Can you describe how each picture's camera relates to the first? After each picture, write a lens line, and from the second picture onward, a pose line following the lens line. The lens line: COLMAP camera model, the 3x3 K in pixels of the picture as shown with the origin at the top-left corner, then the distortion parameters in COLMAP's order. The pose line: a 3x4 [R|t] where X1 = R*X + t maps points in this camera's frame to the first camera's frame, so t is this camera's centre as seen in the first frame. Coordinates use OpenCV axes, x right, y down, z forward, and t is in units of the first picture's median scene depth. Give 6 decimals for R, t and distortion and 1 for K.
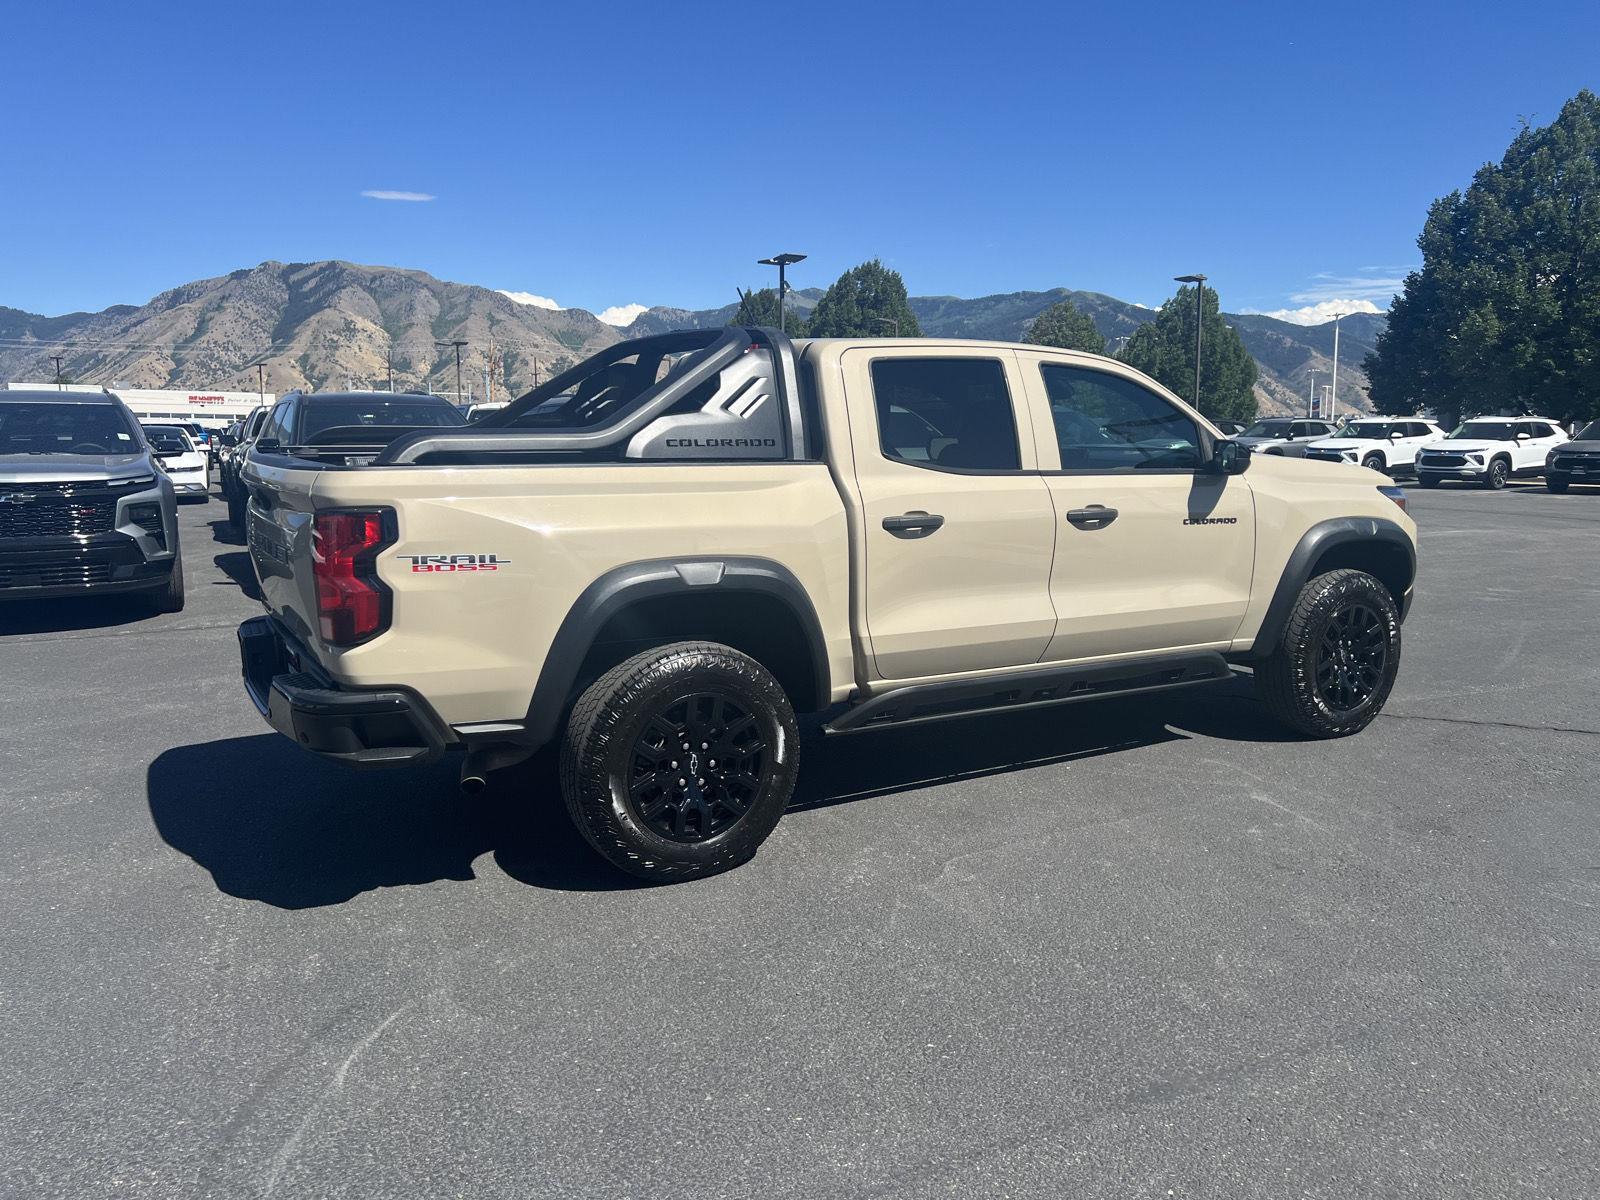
lens RADIAL K [[1201.9, 0, 792.2], [0, 1201.9, 604.1], [0, 0, 1]] dist [0.050252, -0.055247]
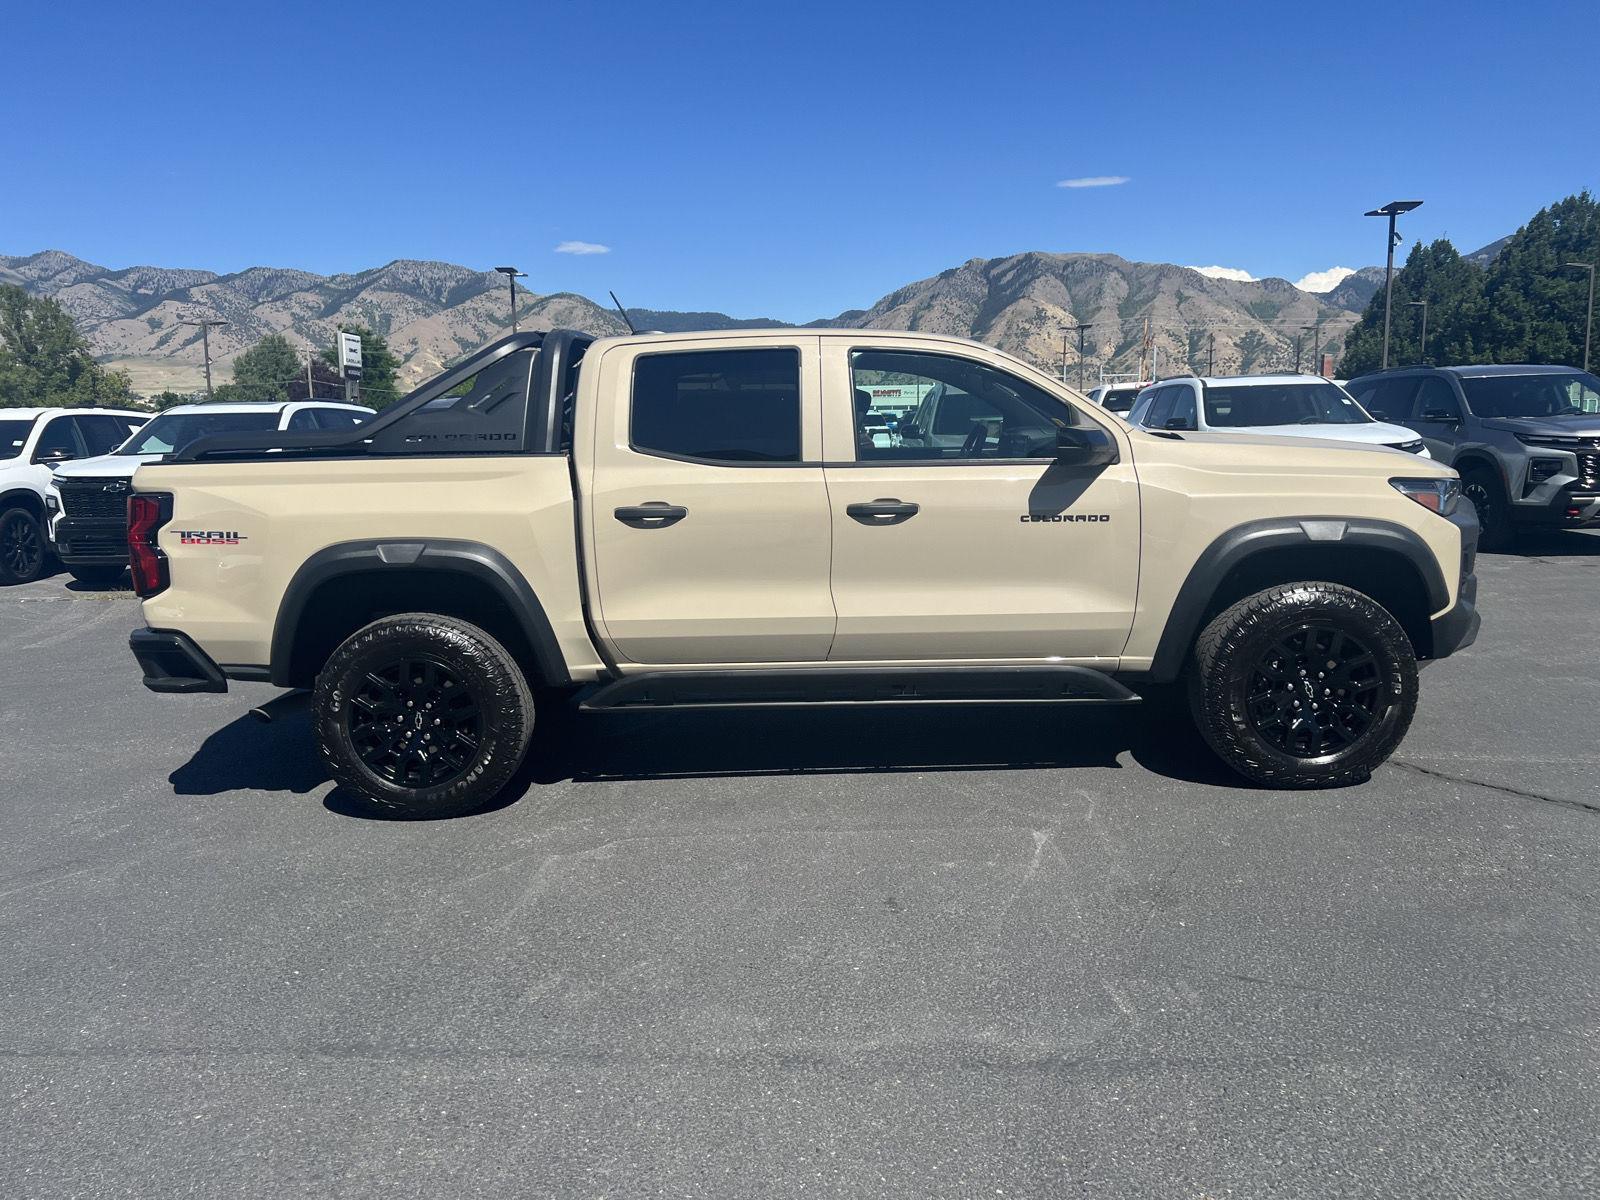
lens RADIAL K [[1201.9, 0, 798.8], [0, 1201.9, 606.4], [0, 0, 1]] dist [0.050252, -0.055247]
pose [[0.856211, 0.058723, -0.513279, 0.653453], [-0.049983, 0.998274, 0.030833, -0.023055], [0.514203, -0.000744, 0.857668, 0.159188]]
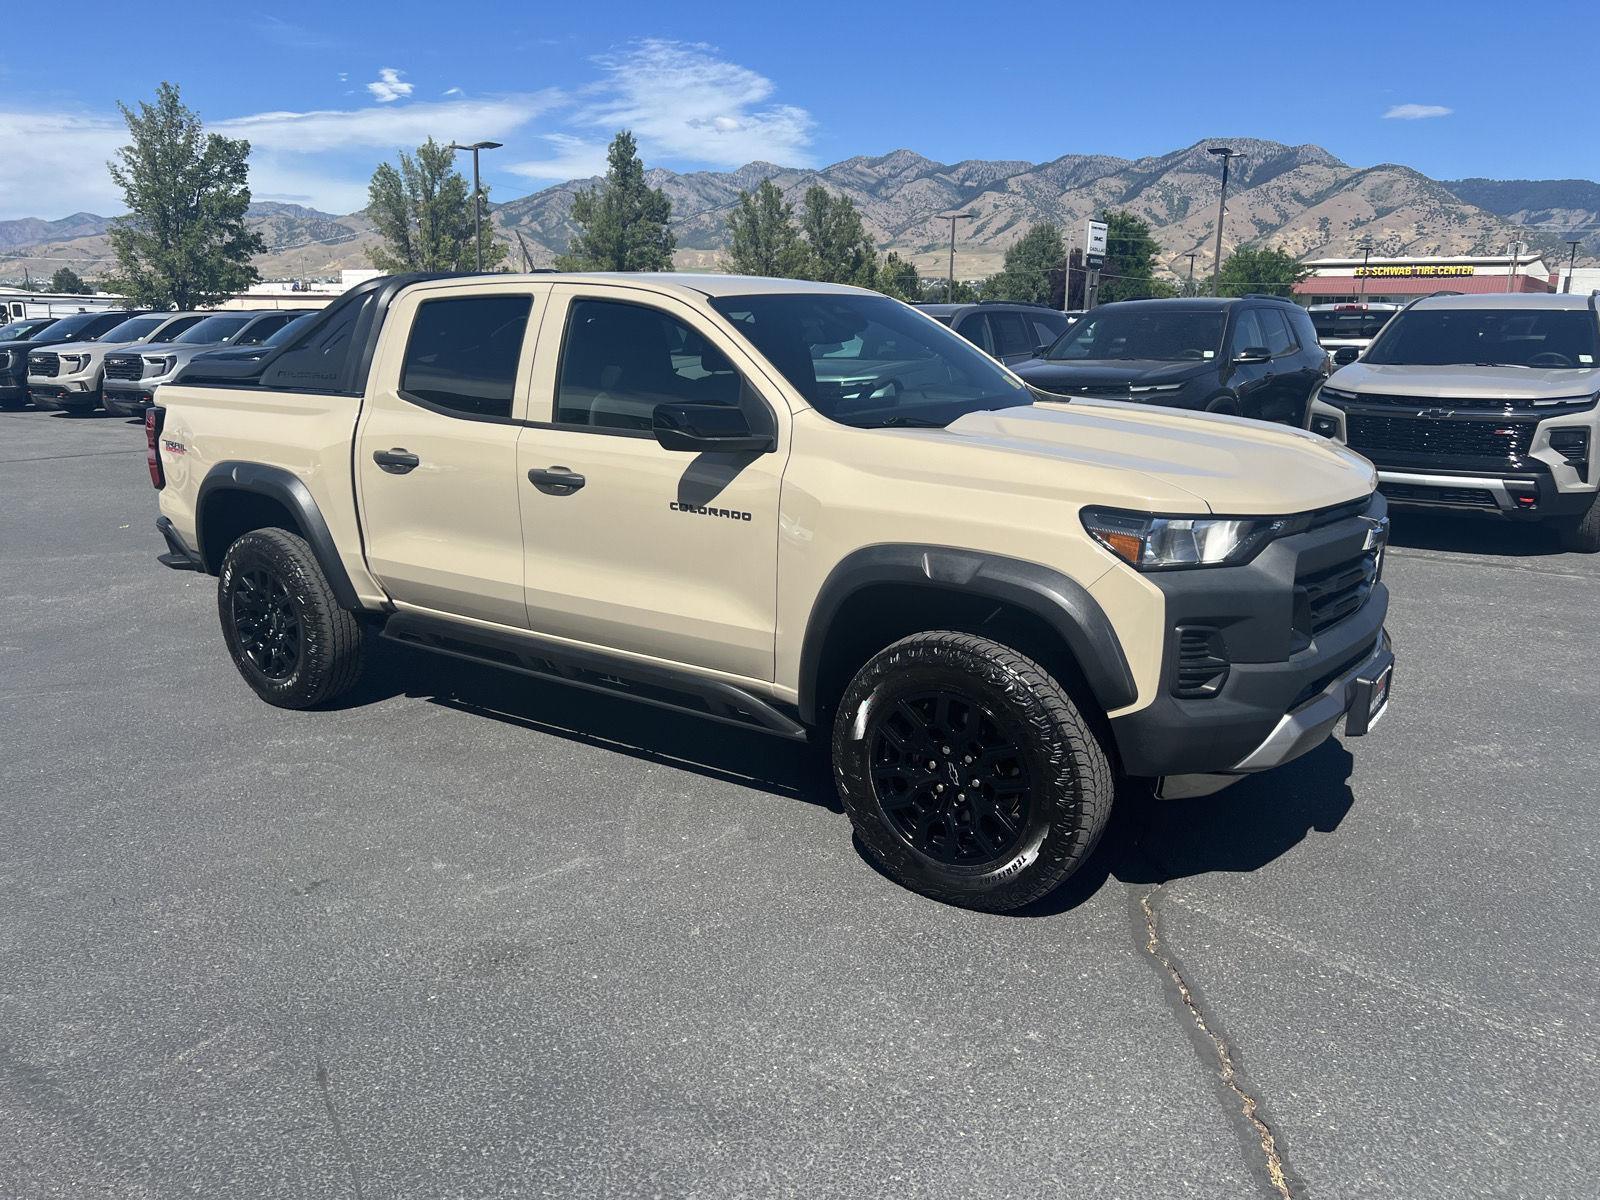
lens RADIAL K [[1201.9, 0, 784.9], [0, 1201.9, 608.8], [0, 0, 1]] dist [0.050252, -0.055247]
pose [[0.401137, 0.215258, -0.890367, 1.064172], [-0.131335, 0.975470, 0.176662, -0.151024], [0.906554, 0.046071, 0.419568, 0.763349]]
